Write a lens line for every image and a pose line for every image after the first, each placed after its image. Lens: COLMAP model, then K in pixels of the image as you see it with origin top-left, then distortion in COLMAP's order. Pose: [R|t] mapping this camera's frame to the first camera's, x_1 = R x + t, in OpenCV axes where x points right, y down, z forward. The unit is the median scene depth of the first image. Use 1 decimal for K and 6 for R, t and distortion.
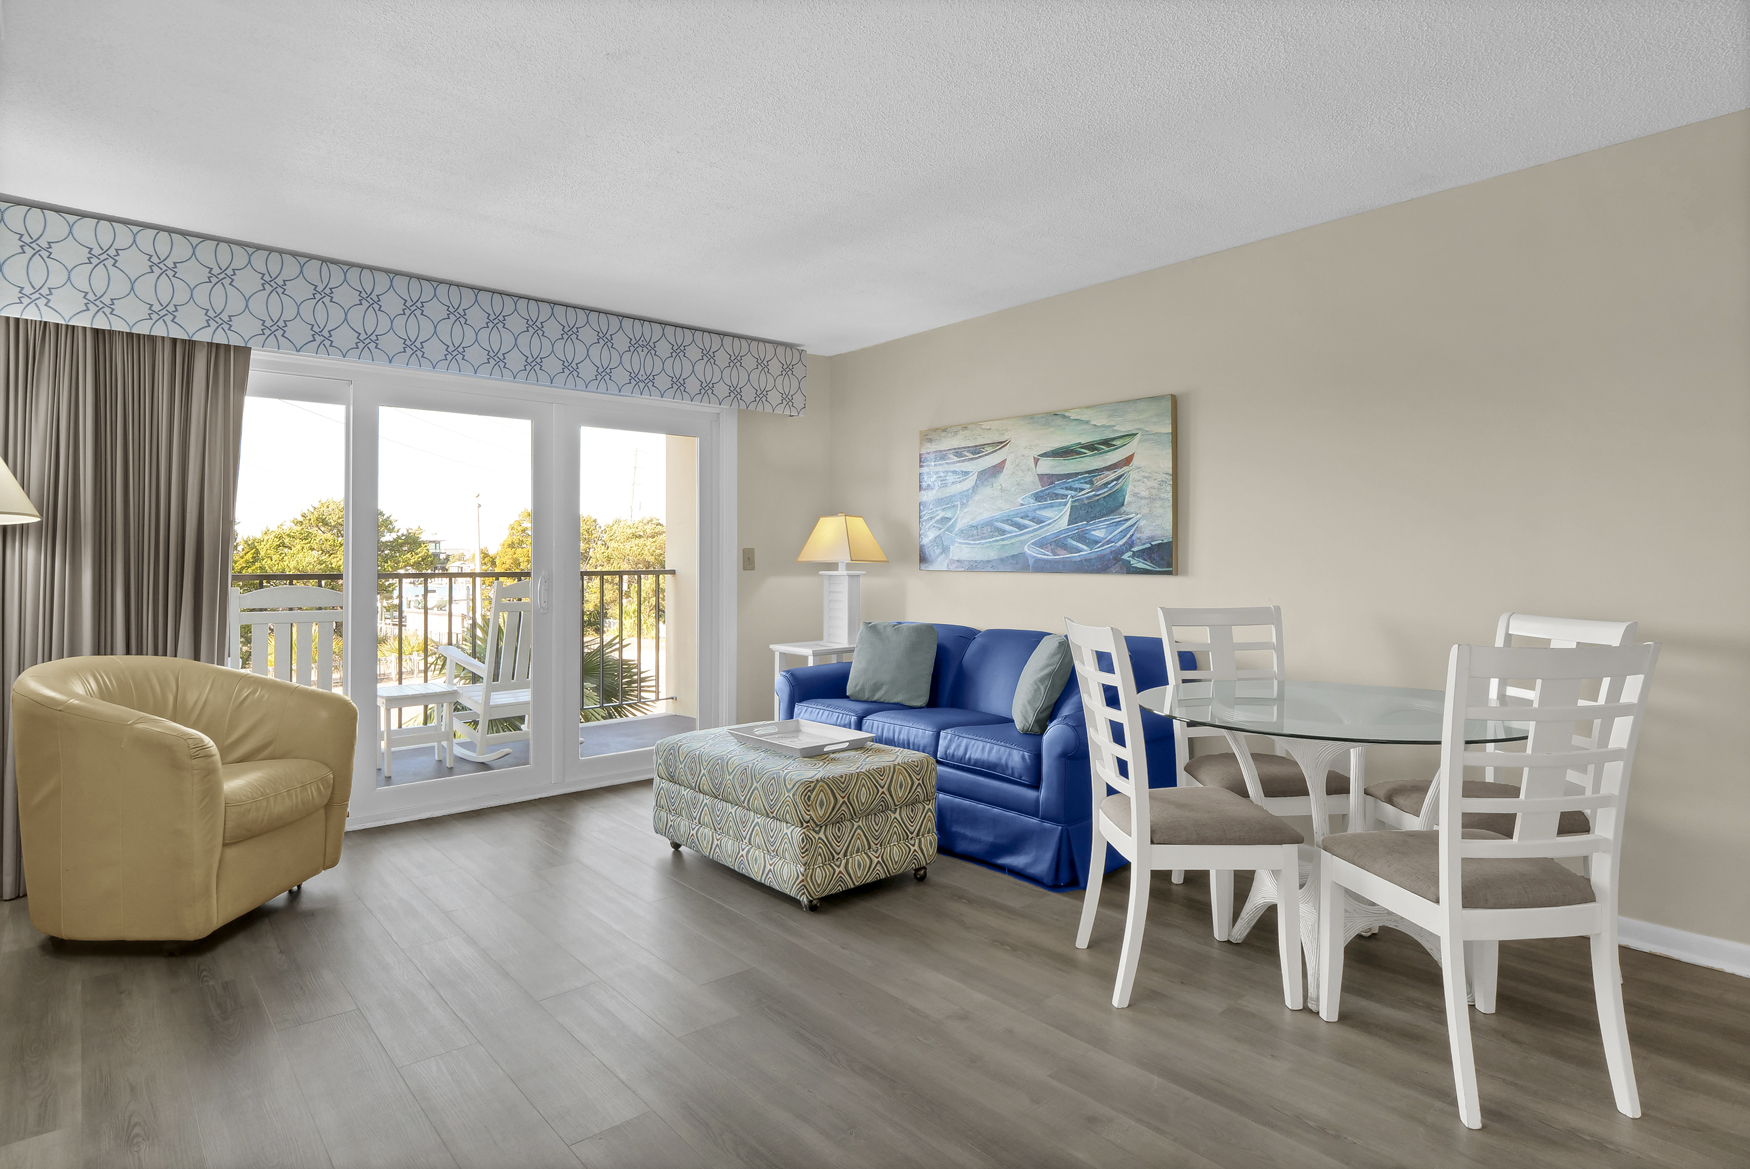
lens RADIAL K [[909.3, 0, 872.9], [0, 909.3, 555.3], [0, 0, 1]] dist [-0.000152, -0.006633]
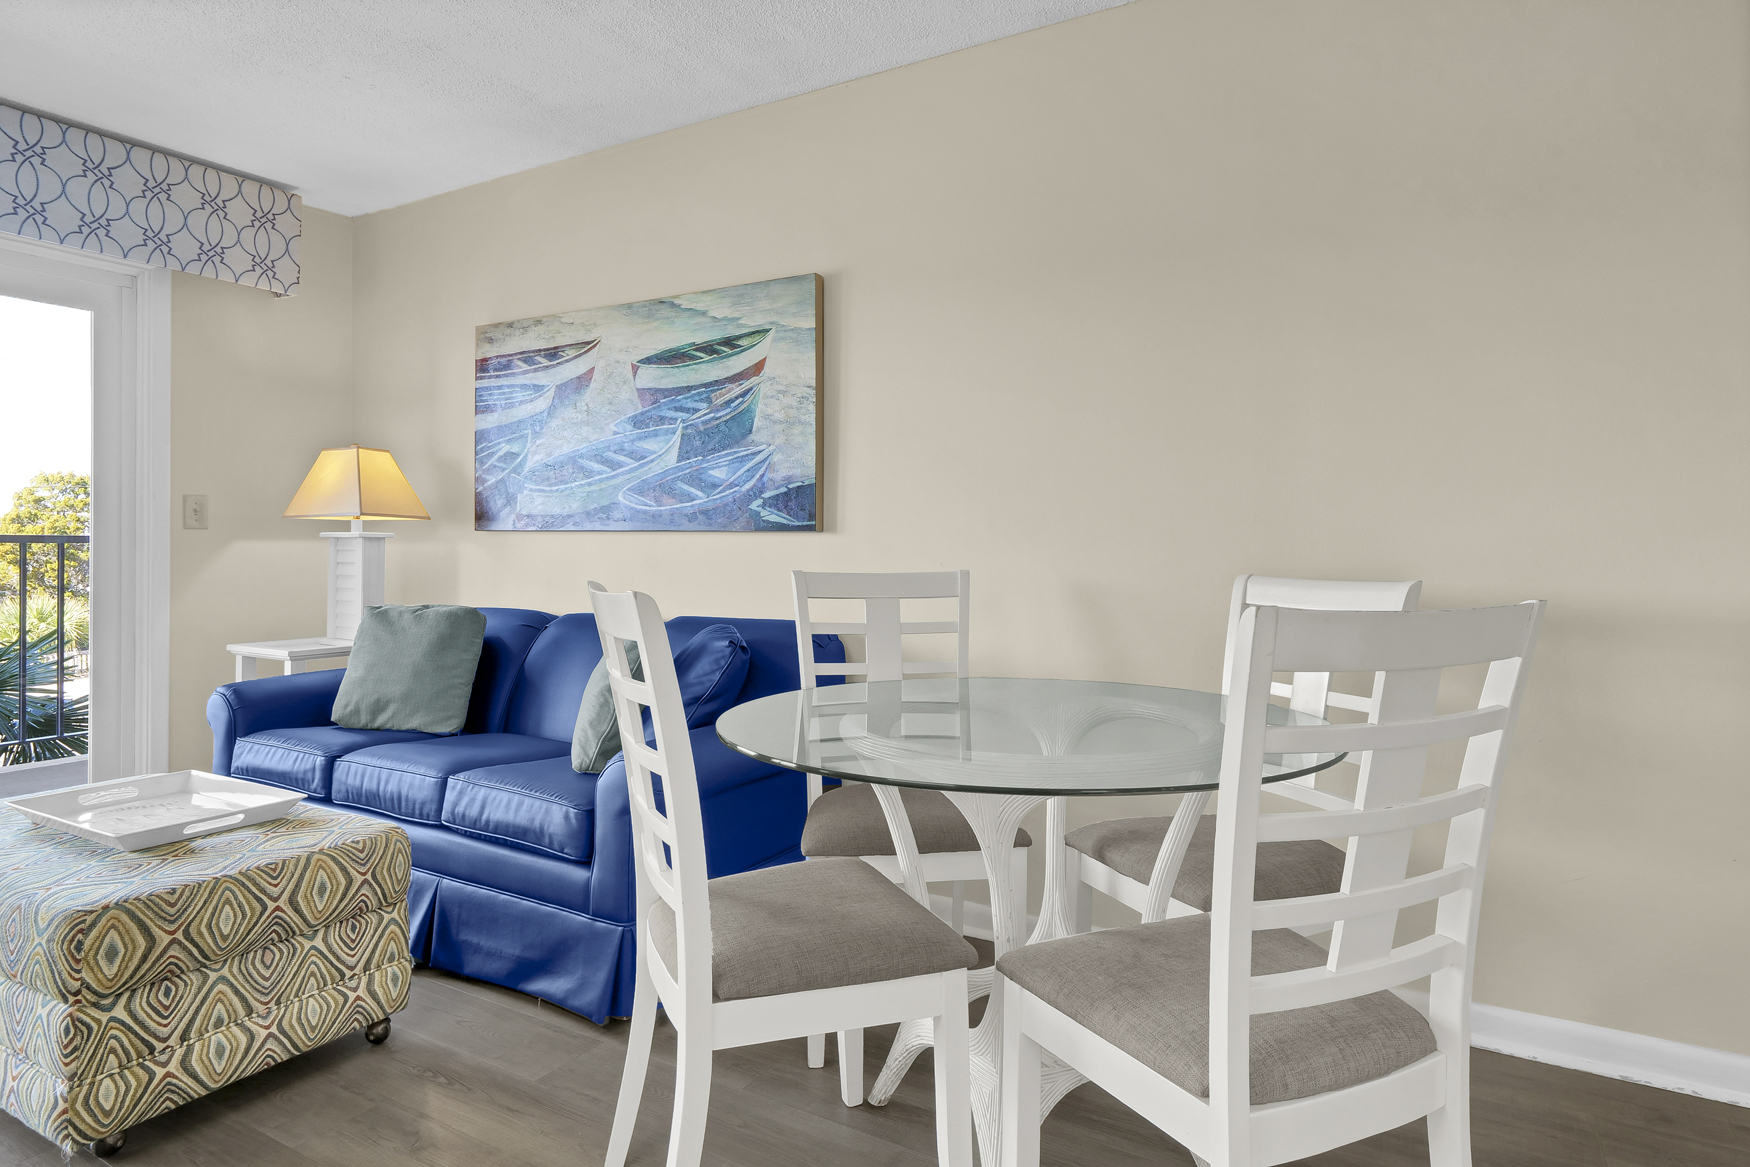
lens RADIAL K [[909.3, 0, 872.9], [0, 909.3, 554.3], [0, 0, 1]] dist [-0.000152, -0.006633]
pose [[0.951481, 0.006710, 0.307634, 0.152449], [-0.007813, 0.999967, 0.002351, 0.036761], [-0.307608, -0.004641, 0.951502, 0.311141]]
